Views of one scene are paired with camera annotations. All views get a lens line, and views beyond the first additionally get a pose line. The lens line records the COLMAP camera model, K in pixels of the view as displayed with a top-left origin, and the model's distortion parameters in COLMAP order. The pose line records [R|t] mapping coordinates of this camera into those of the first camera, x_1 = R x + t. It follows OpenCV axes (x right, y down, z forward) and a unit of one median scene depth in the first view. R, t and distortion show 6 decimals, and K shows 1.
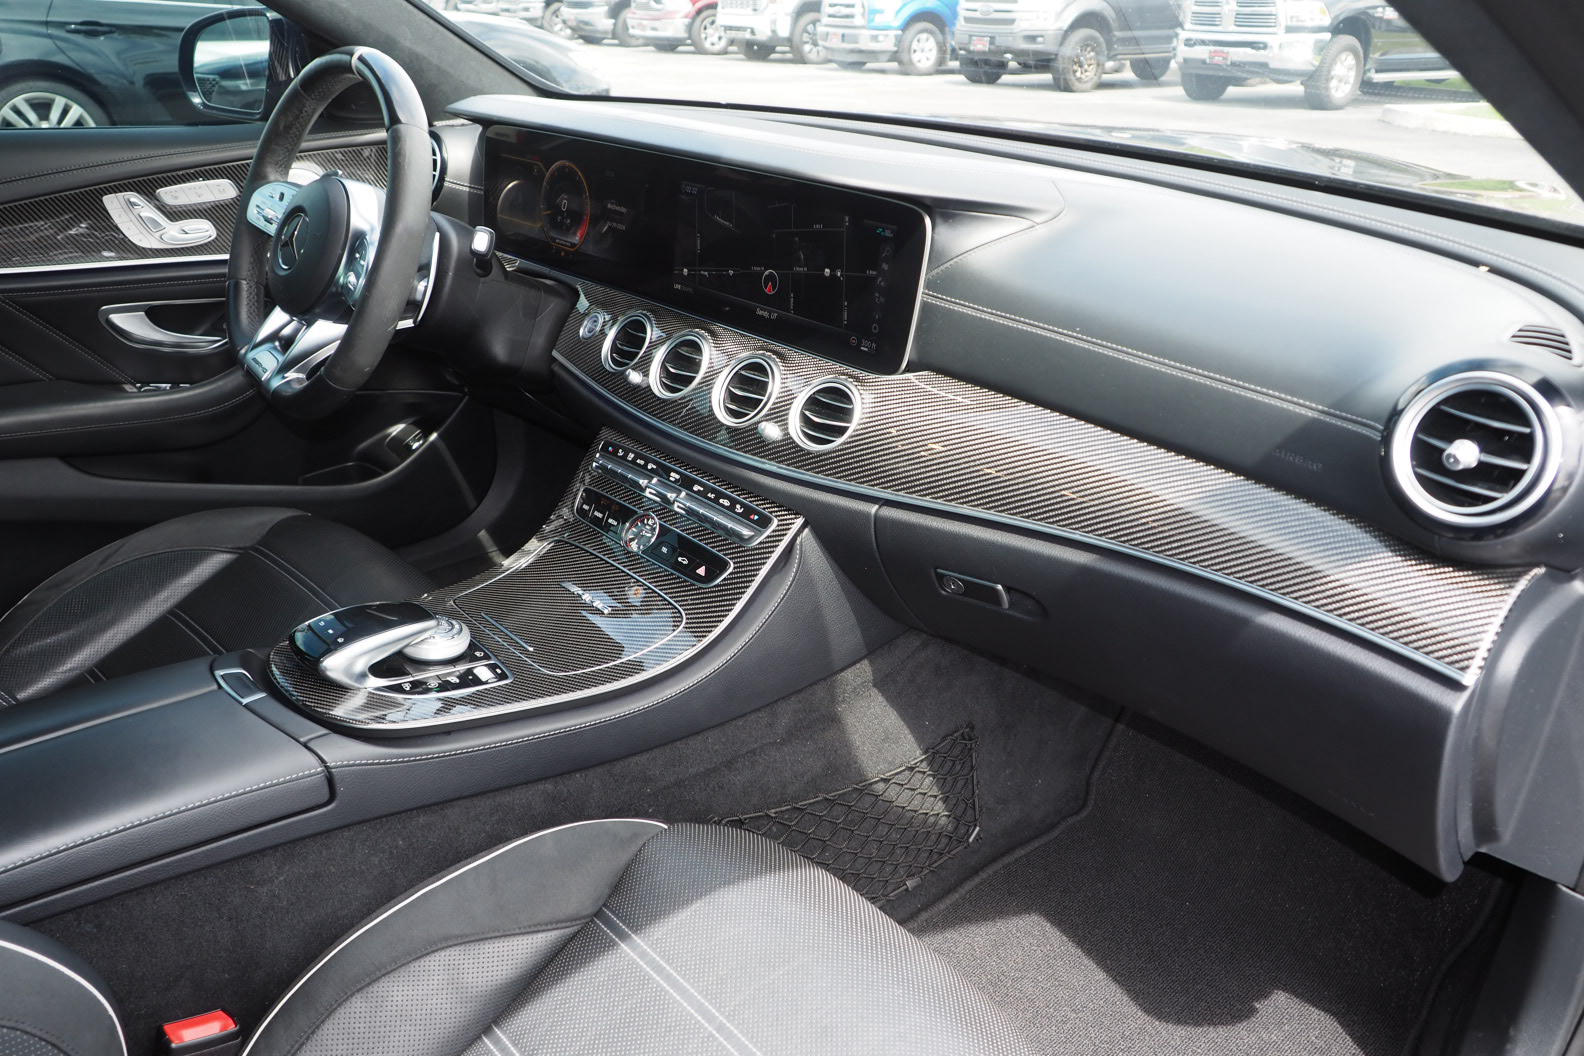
lens RADIAL K [[1170.0, 0, 765.7], [0, 1170.0, 532.8], [0, 0, 1]] dist [-0.022613, 0.001356]
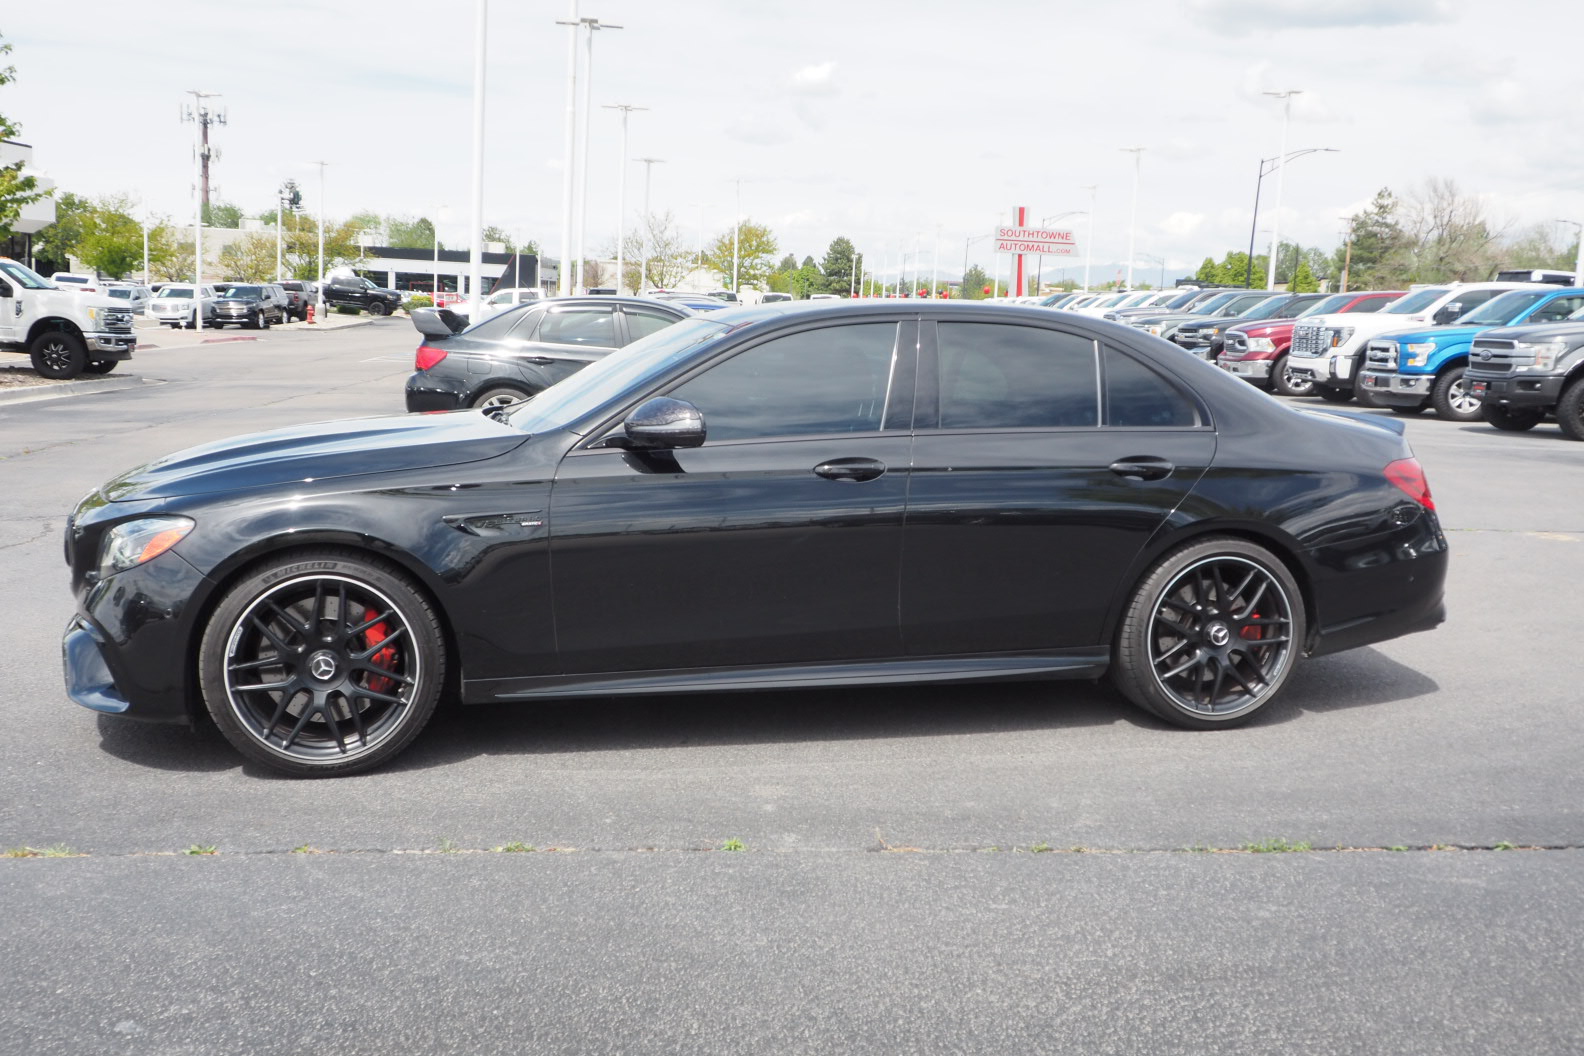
lens RADIAL K [[1435.1, 0, 779.9], [0, 1435.1, 525.6], [0, 0, 1]] dist [-0.016975, 0.000000]
pose [[0.844078, 0.072146, -0.531345, 0.834916], [-0.224900, 0.947172, -0.228662, 0.181529], [0.486778, 0.312508, 0.815712, -0.437701]]
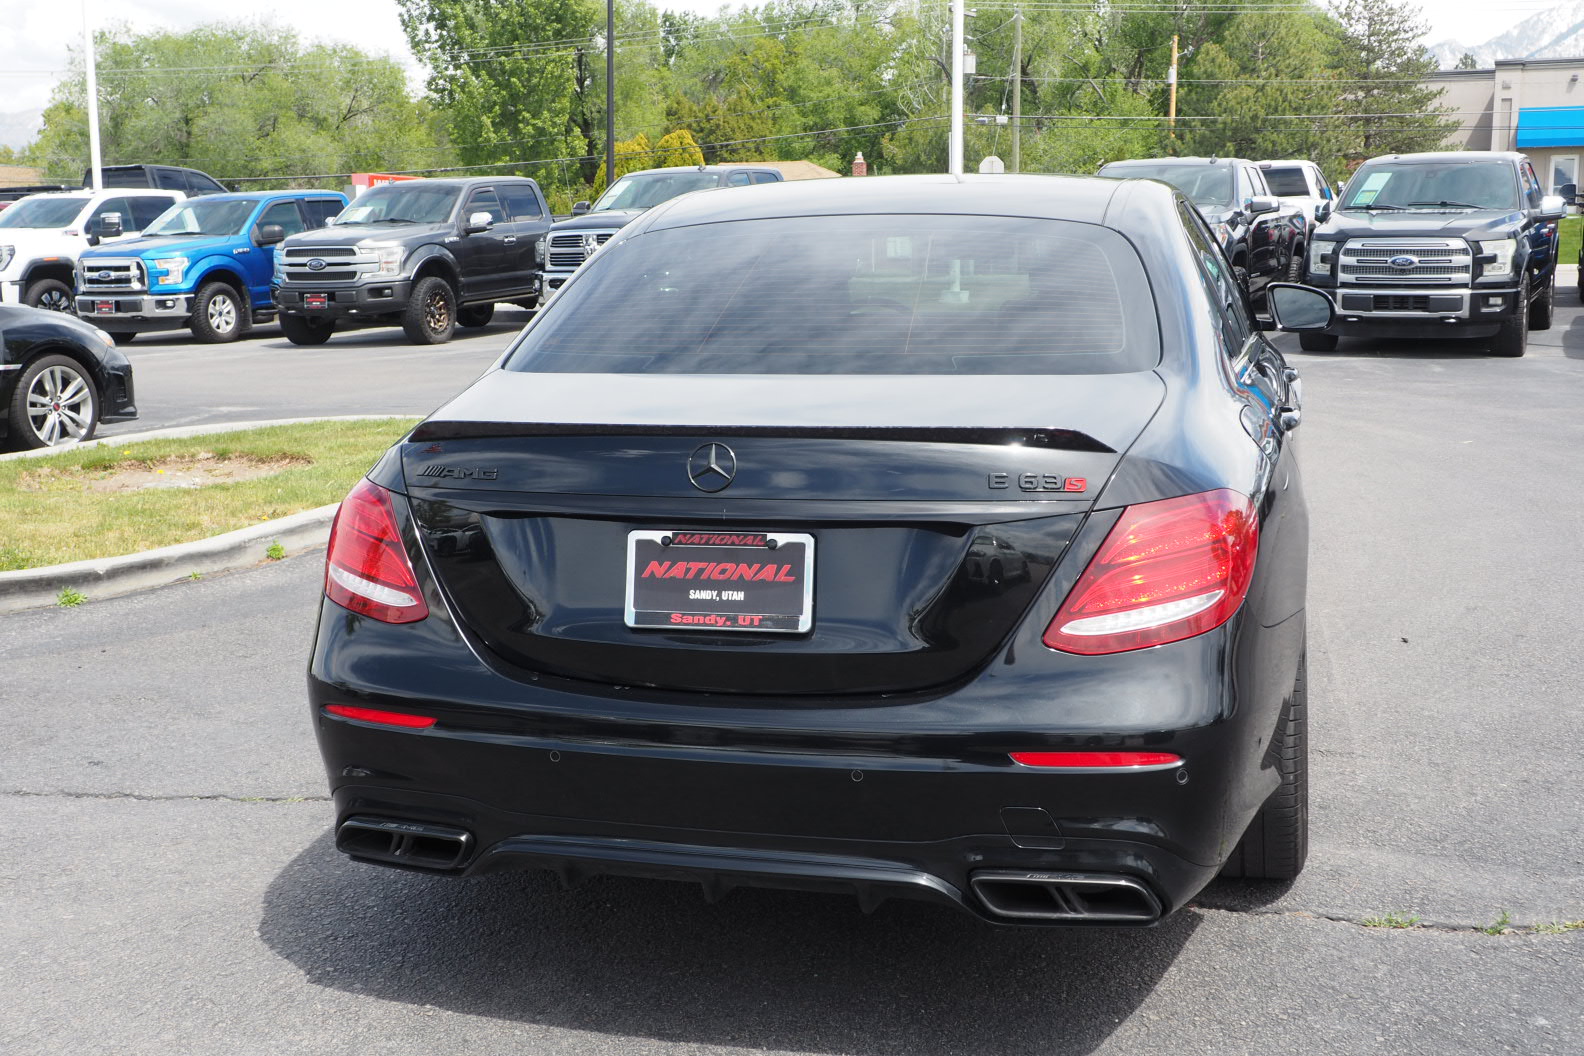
lens RADIAL K [[1755.6, 0, 736.6], [0, 1755.6, 537.0], [0, 0, 1]] dist [0.002866, 0.000000]
pose [[0.855445, -0.133654, 0.500351, -0.576722], [0.257544, 0.947980, -0.187095, 0.187264], [-0.449317, 0.288912, 0.845366, -0.506550]]
